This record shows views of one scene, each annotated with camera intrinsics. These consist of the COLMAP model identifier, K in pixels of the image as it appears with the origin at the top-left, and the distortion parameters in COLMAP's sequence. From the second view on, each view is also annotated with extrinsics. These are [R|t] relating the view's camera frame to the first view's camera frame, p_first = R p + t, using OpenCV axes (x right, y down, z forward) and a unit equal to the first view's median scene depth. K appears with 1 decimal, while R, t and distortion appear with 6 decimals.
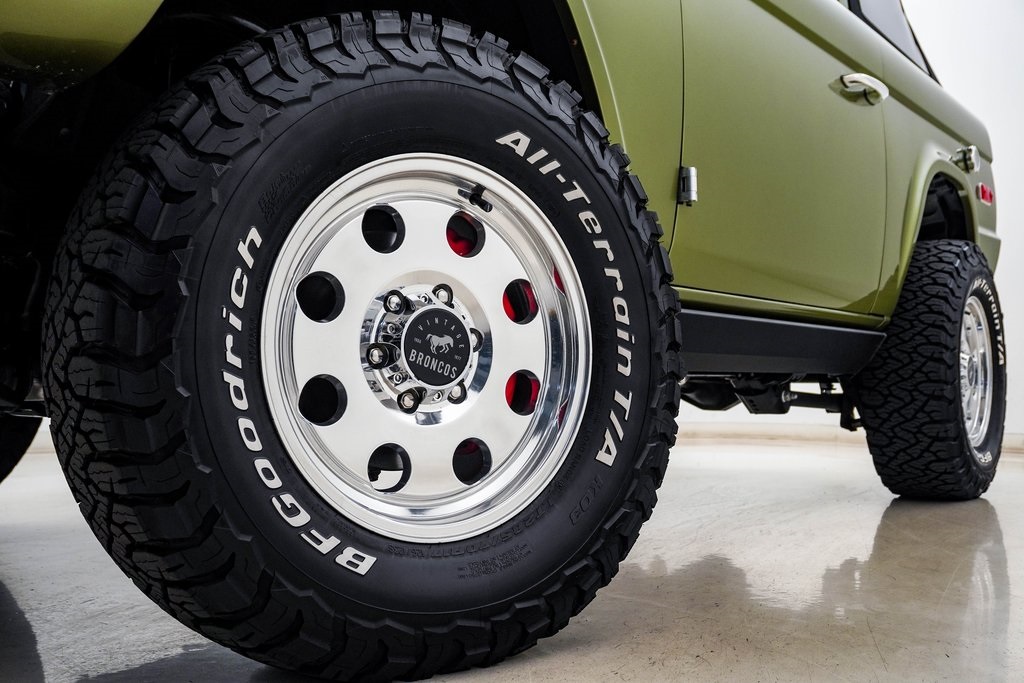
lens RADIAL K [[1115.1, 0, 512.0], [0, 1115.1, 341.5], [0, 0, 1]] dist [0.014391, 0.014036]
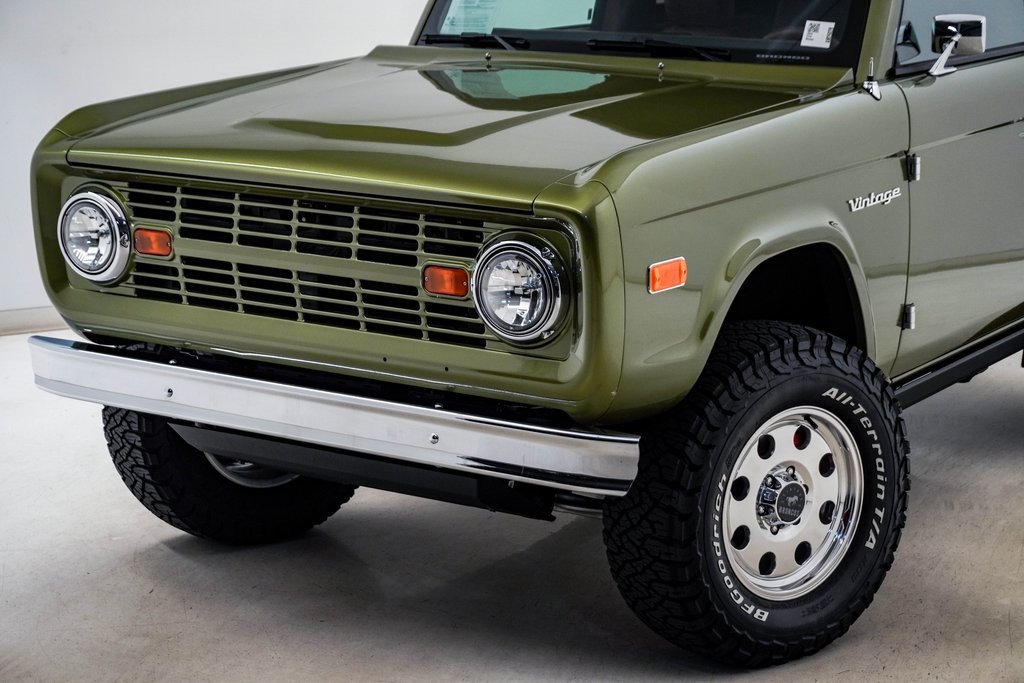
lens RADIAL K [[2169.3, 0, 512.0], [0, 2169.3, 341.5], [0, 0, 1]] dist [0.030330, 0.198430]
pose [[0.999481, -0.012314, 0.029758, -0.618084], [0.004765, 0.970388, 0.241503, -1.105426], [-0.031851, -0.241236, 0.969944, -2.417990]]
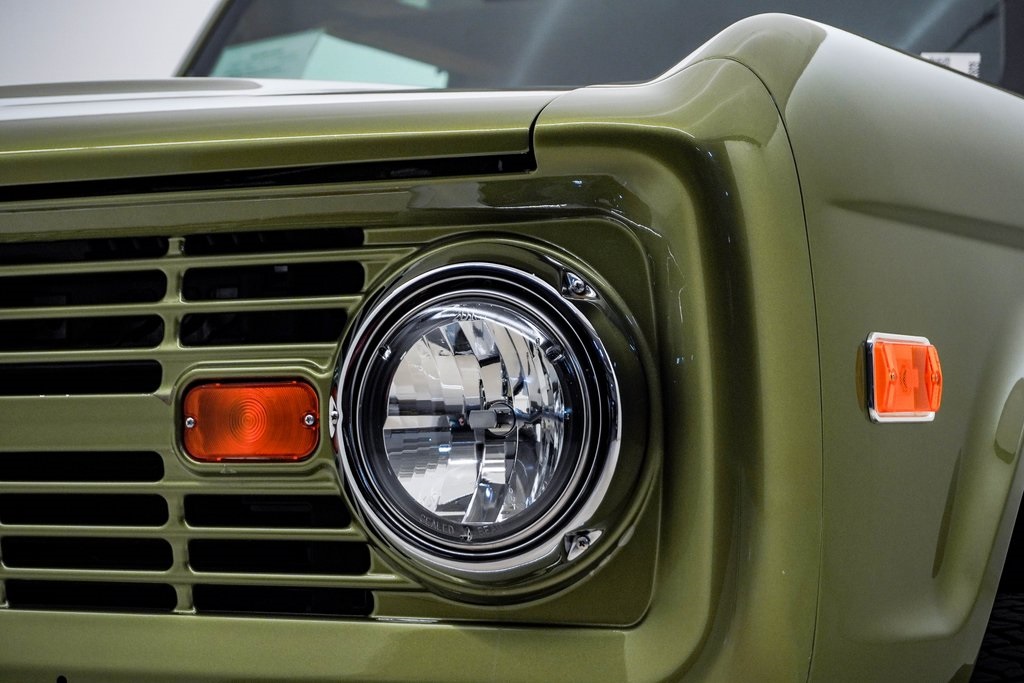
lens RADIAL K [[2176.2, 0, 508.9], [0, 2176.2, 347.8], [0, 0, 1]] dist [-0.004500, 0.351384]
pose [[0.983994, -0.012064, 0.177790, -0.685122], [0.013348, 0.999893, -0.006027, -0.438726], [-0.177699, 0.008304, 0.984050, -0.348659]]
